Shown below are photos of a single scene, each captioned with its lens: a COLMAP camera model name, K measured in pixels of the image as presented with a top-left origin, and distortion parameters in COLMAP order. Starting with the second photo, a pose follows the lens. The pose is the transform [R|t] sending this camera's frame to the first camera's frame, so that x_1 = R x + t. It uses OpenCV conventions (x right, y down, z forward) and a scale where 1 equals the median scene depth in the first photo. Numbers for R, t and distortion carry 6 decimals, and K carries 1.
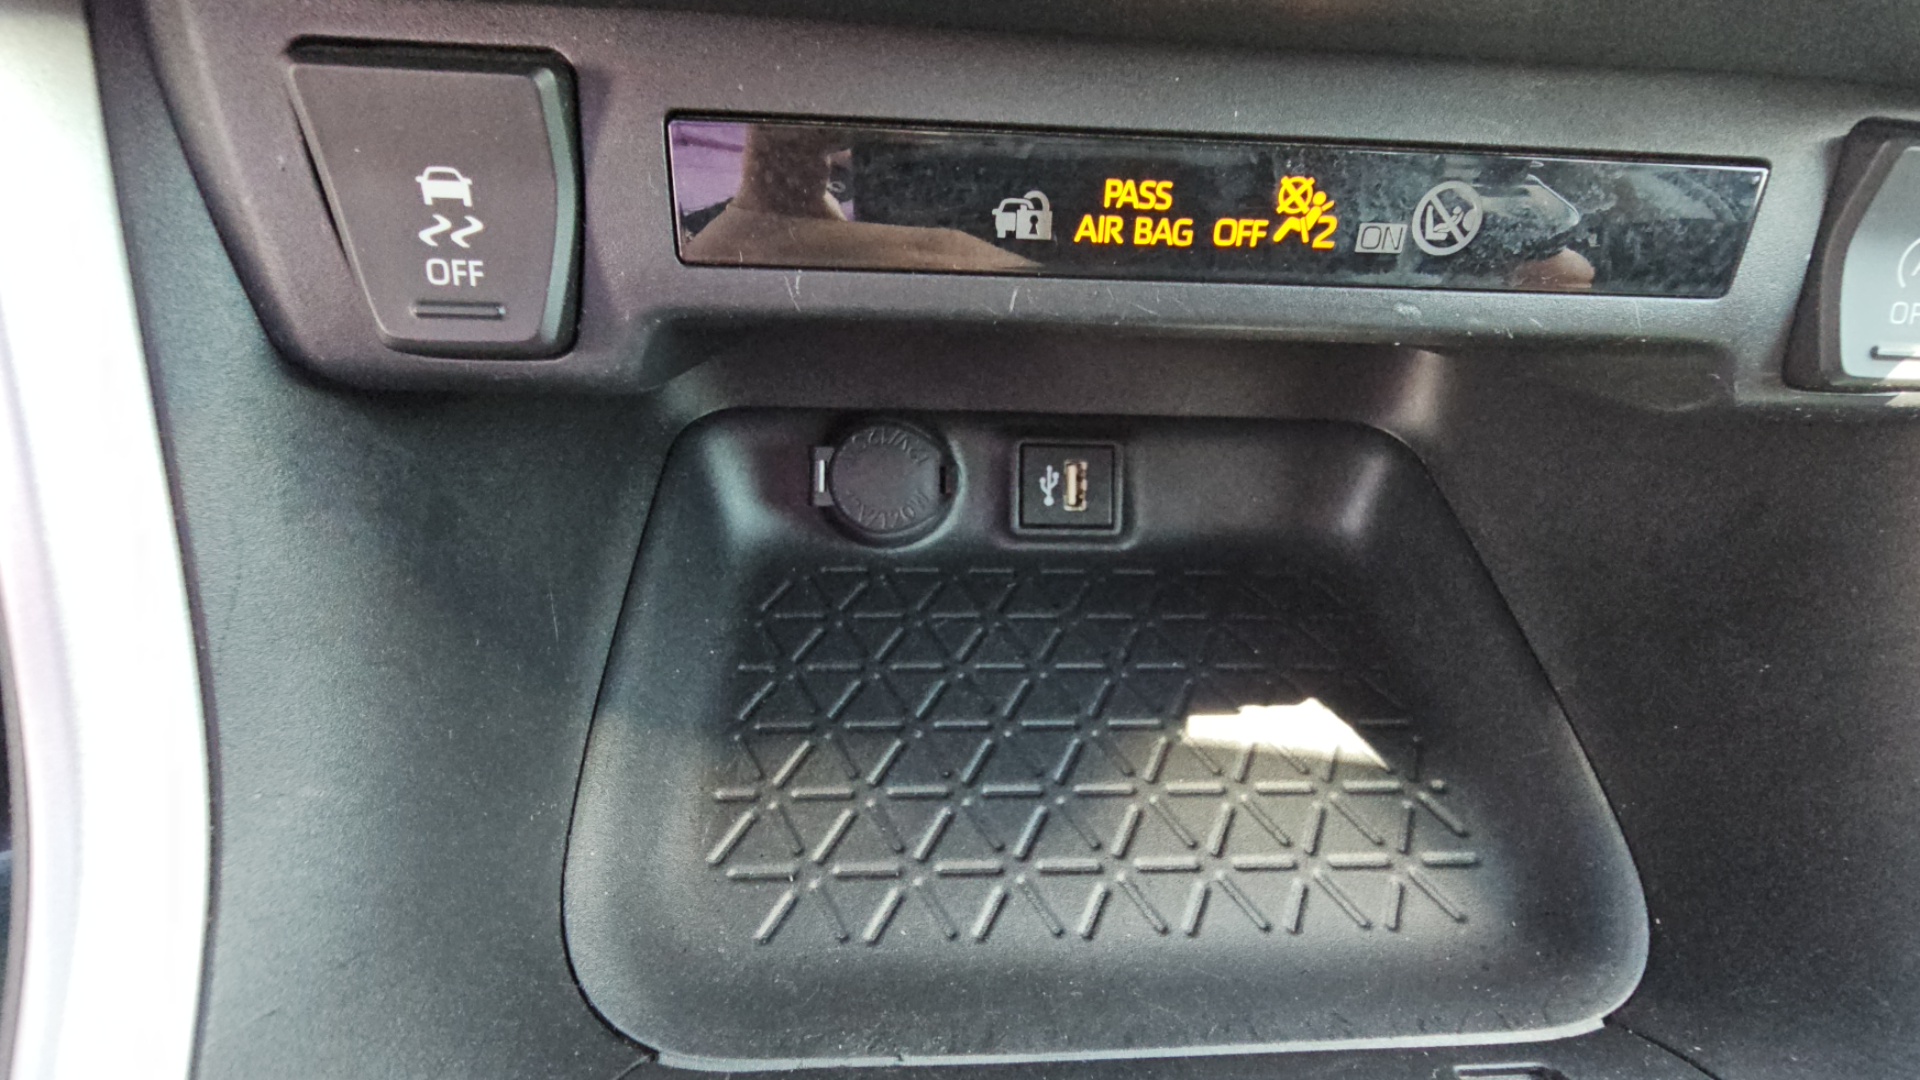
lens RADIAL K [[860.6, 0, 978.8], [0, 860.6, 537.6], [0, 0, 1]] dist [0.009225, -0.007645]
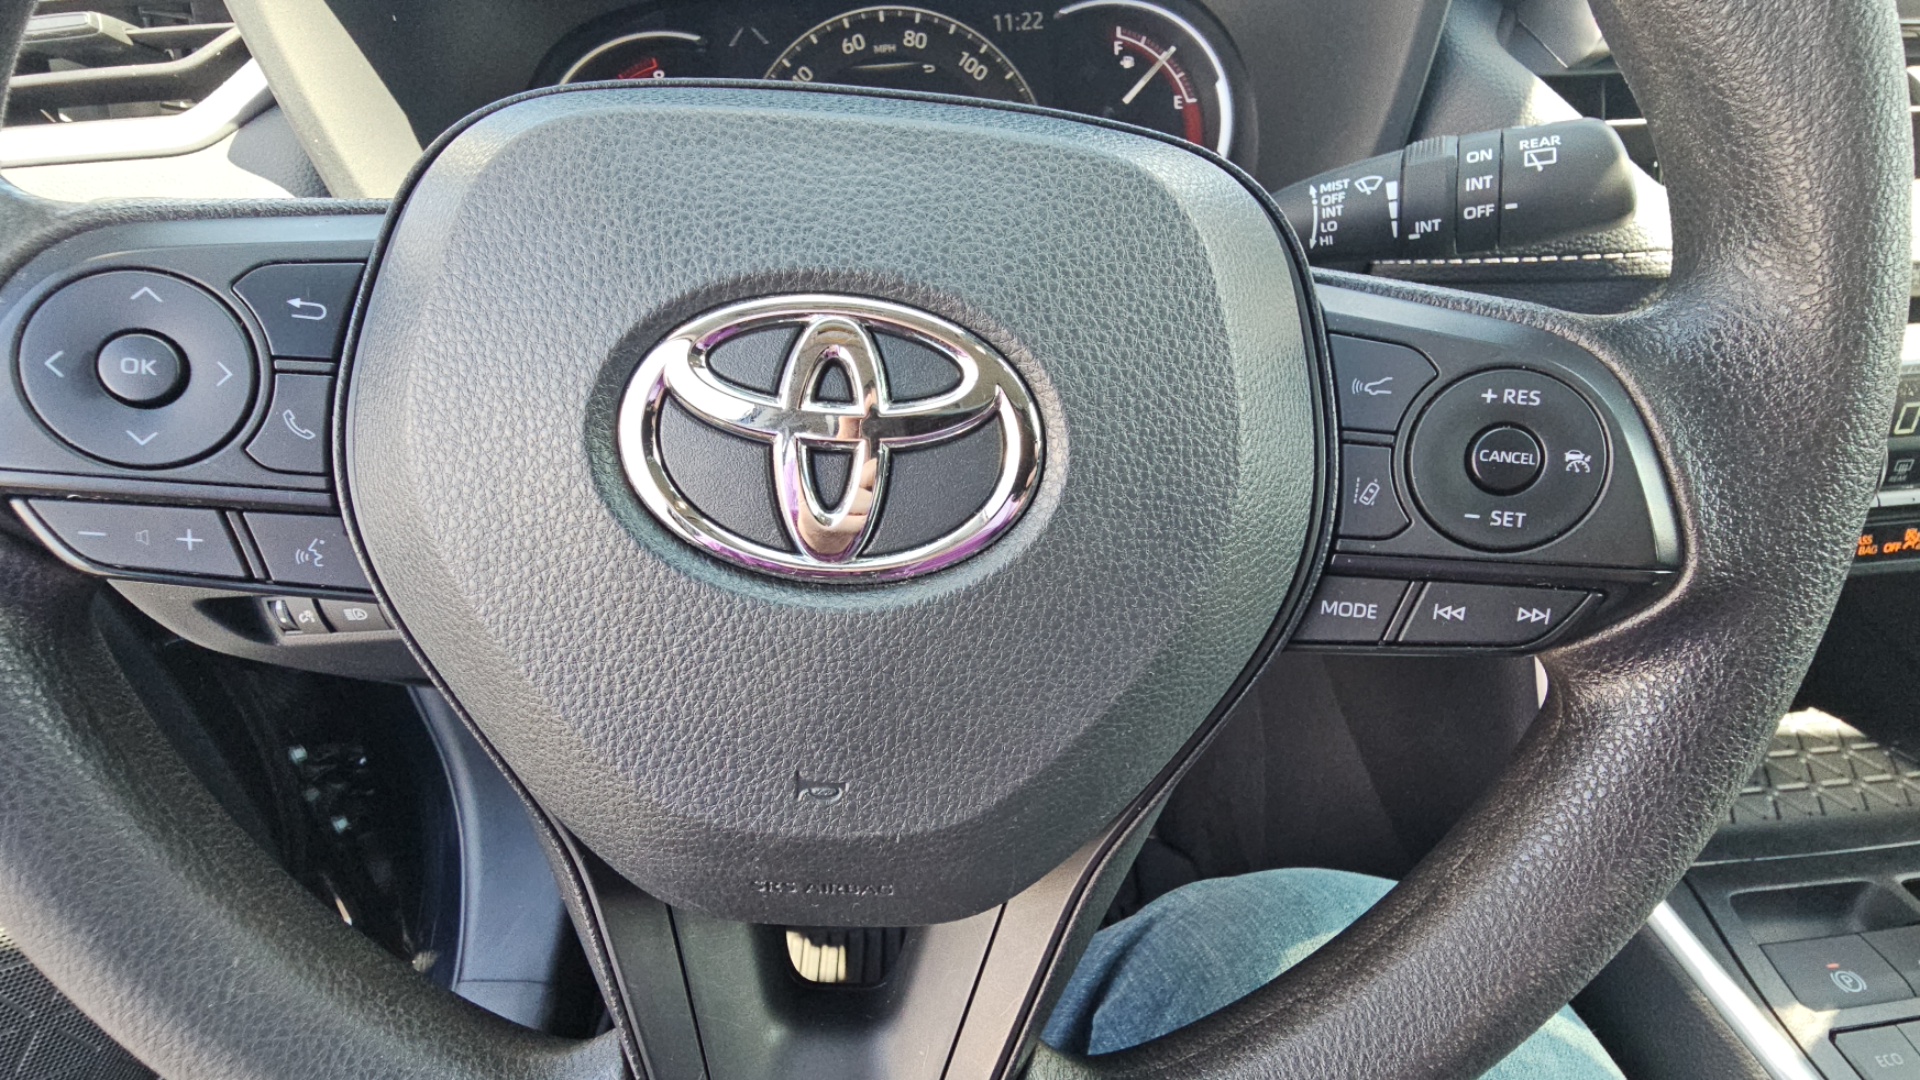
lens RADIAL K [[860.6, 0, 976.0], [0, 860.6, 541.8], [0, 0, 1]] dist [0.009225, -0.007645]
pose [[0.994441, -0.094582, -0.046280, -1.706761], [0.091347, 0.993521, -0.067618, -0.286714], [0.052376, 0.063014, 0.996637, -1.354436]]
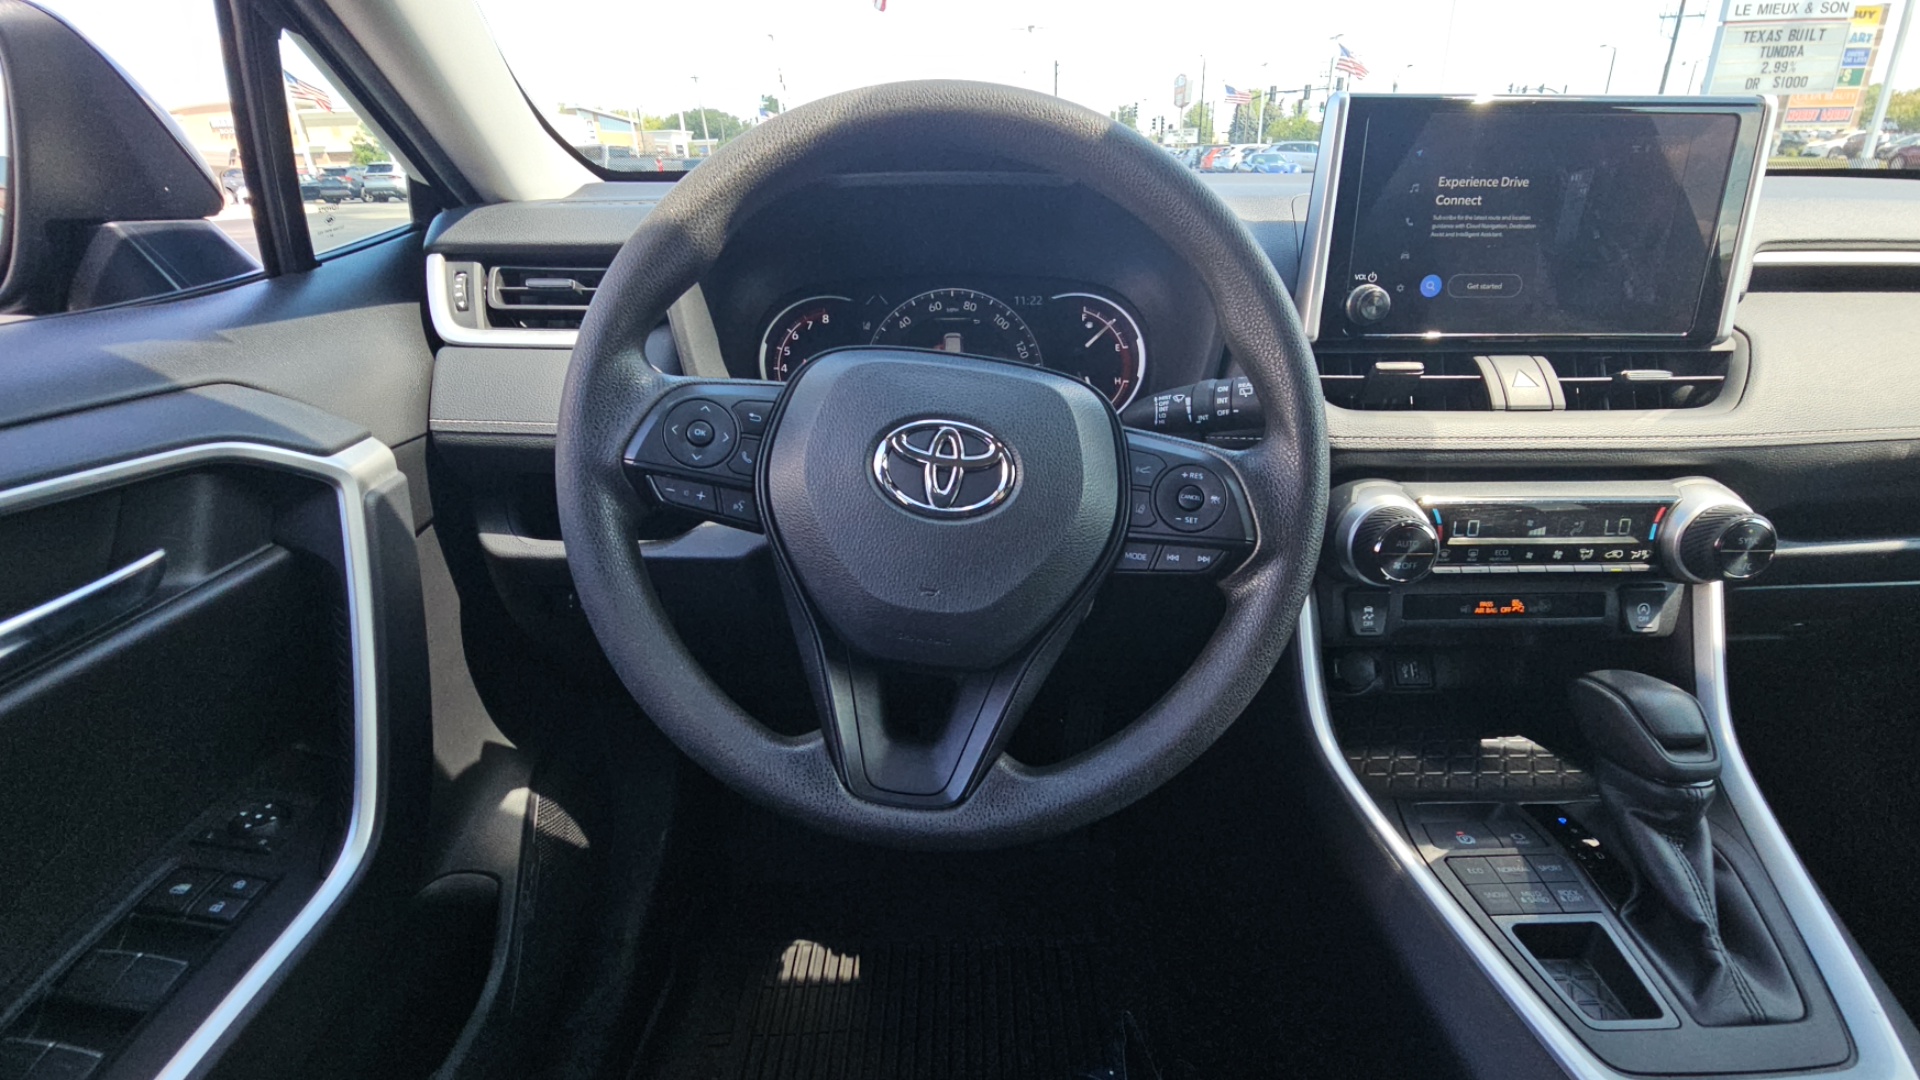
lens RADIAL K [[860.6, 0, 978.1], [0, 860.6, 542.1], [0, 0, 1]] dist [0.009225, -0.007645]
pose [[0.998259, -0.040263, -0.043094, -1.681020], [0.027268, 0.963006, -0.268097, 0.363069], [0.052294, 0.266455, 0.962428, -2.740369]]
